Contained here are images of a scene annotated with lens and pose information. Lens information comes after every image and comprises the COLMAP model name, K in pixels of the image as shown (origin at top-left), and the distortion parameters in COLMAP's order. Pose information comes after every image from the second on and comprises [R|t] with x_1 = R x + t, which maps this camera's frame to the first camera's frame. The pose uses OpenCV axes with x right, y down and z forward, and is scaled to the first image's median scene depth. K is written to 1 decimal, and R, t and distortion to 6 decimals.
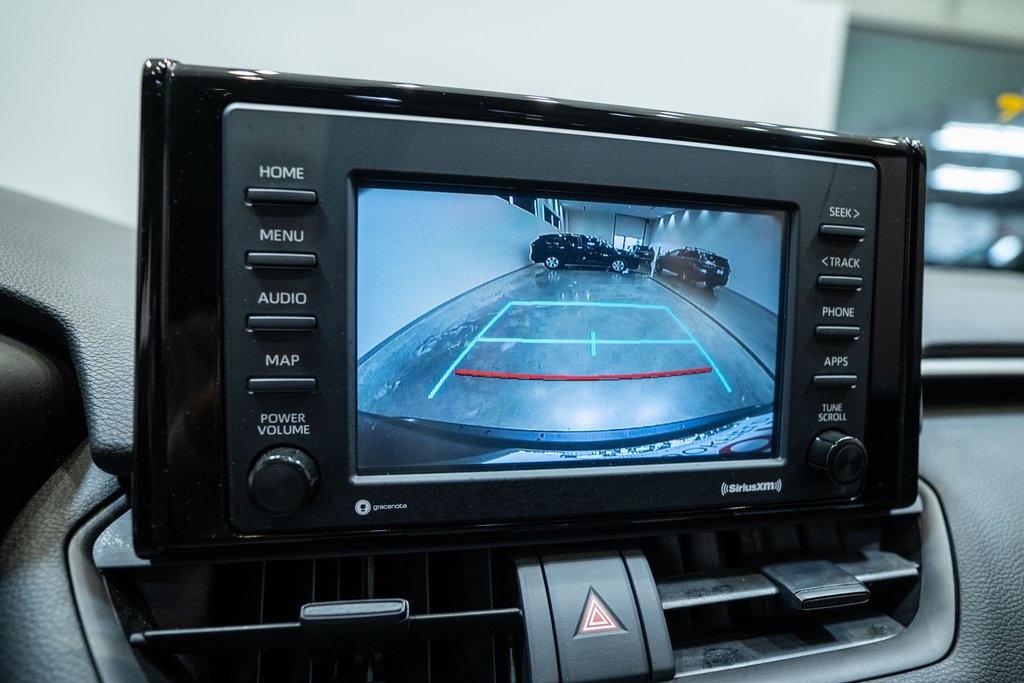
lens RADIAL K [[534.6, 0, 524.9], [0, 534.6, 357.4], [0, 0, 1]] dist [-0.036089, 0.011009]
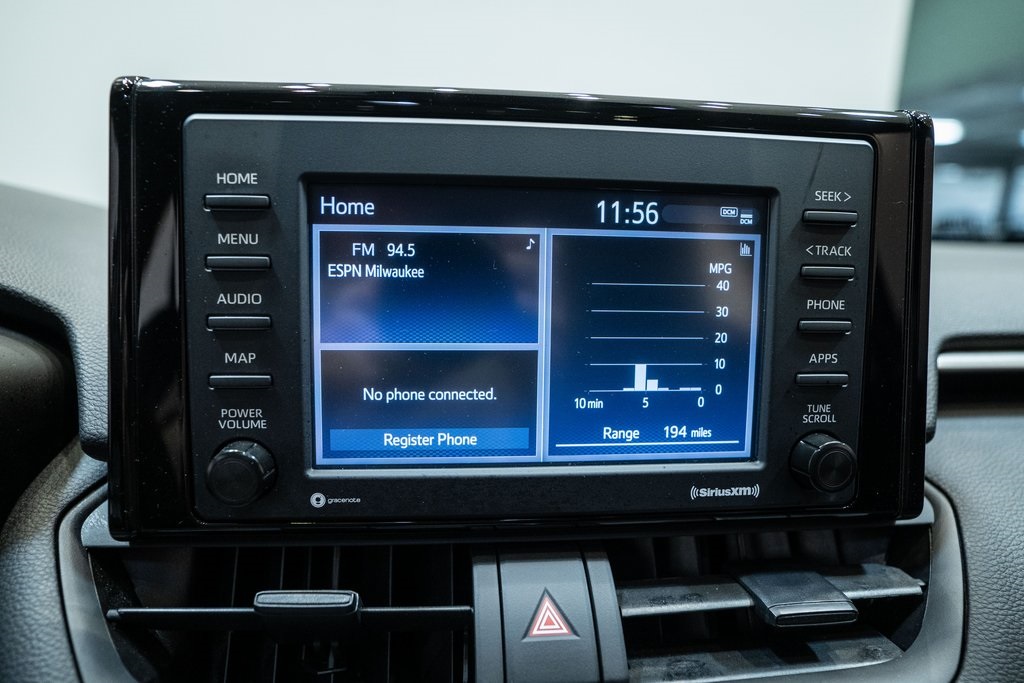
lens RADIAL K [[534.6, 0, 510.2], [0, 534.6, 339.6], [0, 0, 1]] dist [-0.036089, 0.011009]
pose [[0.992655, 0.002041, -0.120964, 0.178673], [-0.001292, 0.999979, 0.006276, -0.034256], [0.120974, -0.006074, 0.992637, 0.023705]]
